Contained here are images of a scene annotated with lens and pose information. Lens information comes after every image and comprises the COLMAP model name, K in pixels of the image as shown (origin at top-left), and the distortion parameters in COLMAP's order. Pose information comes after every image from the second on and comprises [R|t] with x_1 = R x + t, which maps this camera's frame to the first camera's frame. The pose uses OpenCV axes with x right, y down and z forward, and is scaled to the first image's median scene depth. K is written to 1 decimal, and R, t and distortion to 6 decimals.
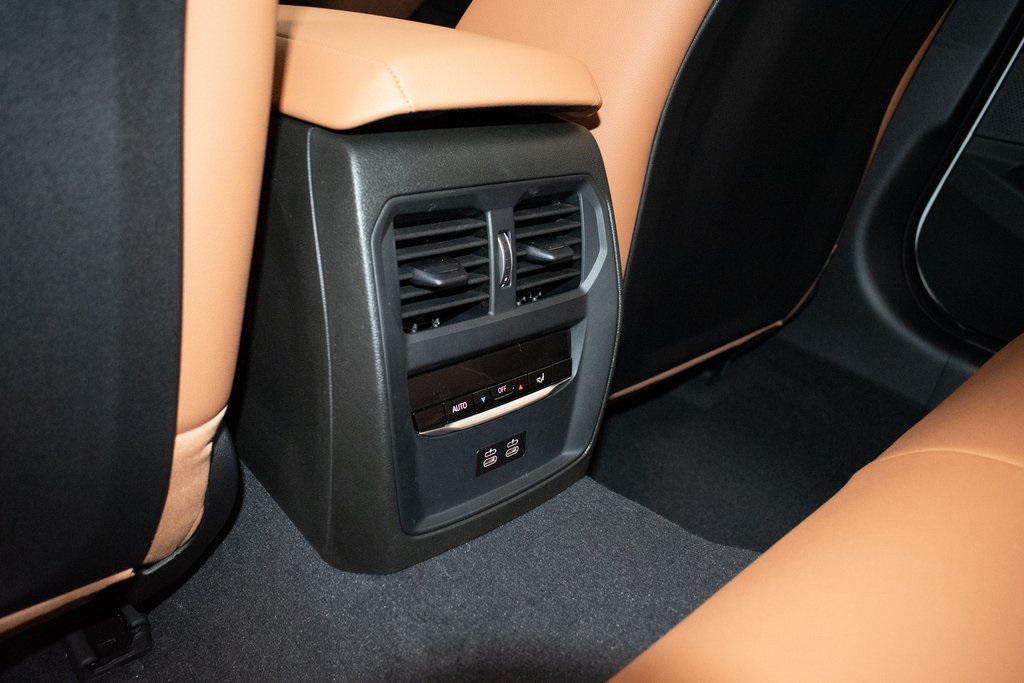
lens RADIAL K [[774.1, 0, 512.3], [0, 774.1, 340.6], [0, 0, 1]] dist [-0.121260, 0.019484]
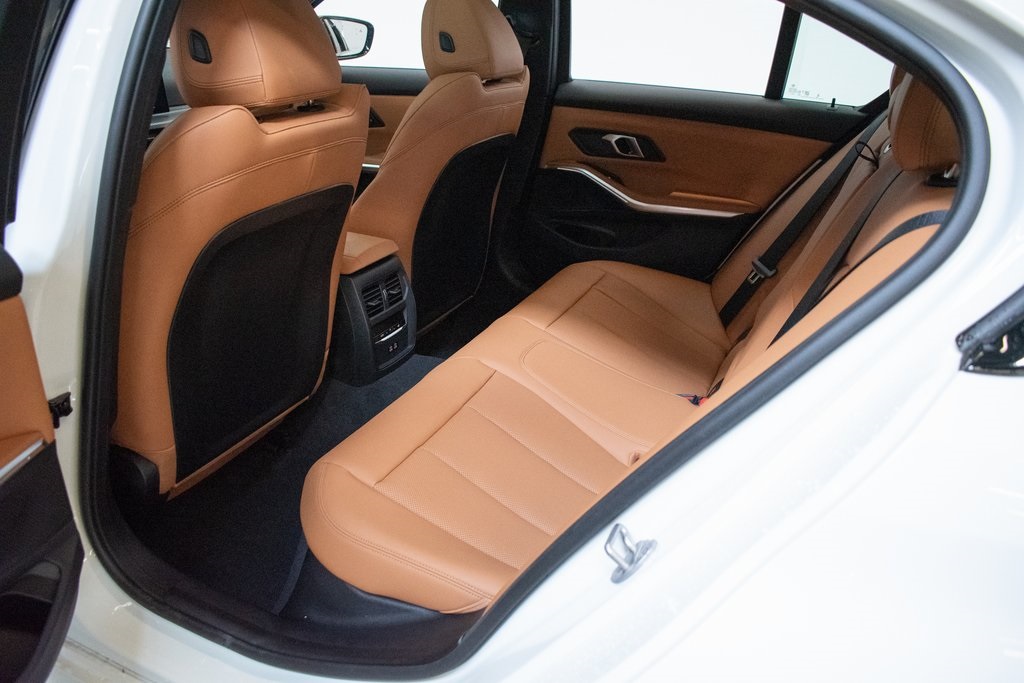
lens RADIAL K [[774.1, 0, 511.9], [0, 774.1, 341.4], [0, 0, 1]] dist [-0.121260, 0.019484]
pose [[0.927315, -0.220203, 0.302652, -0.614035], [0.220045, 0.974859, 0.035076, 0.117417], [-0.302767, 0.034070, 0.952456, -2.746946]]
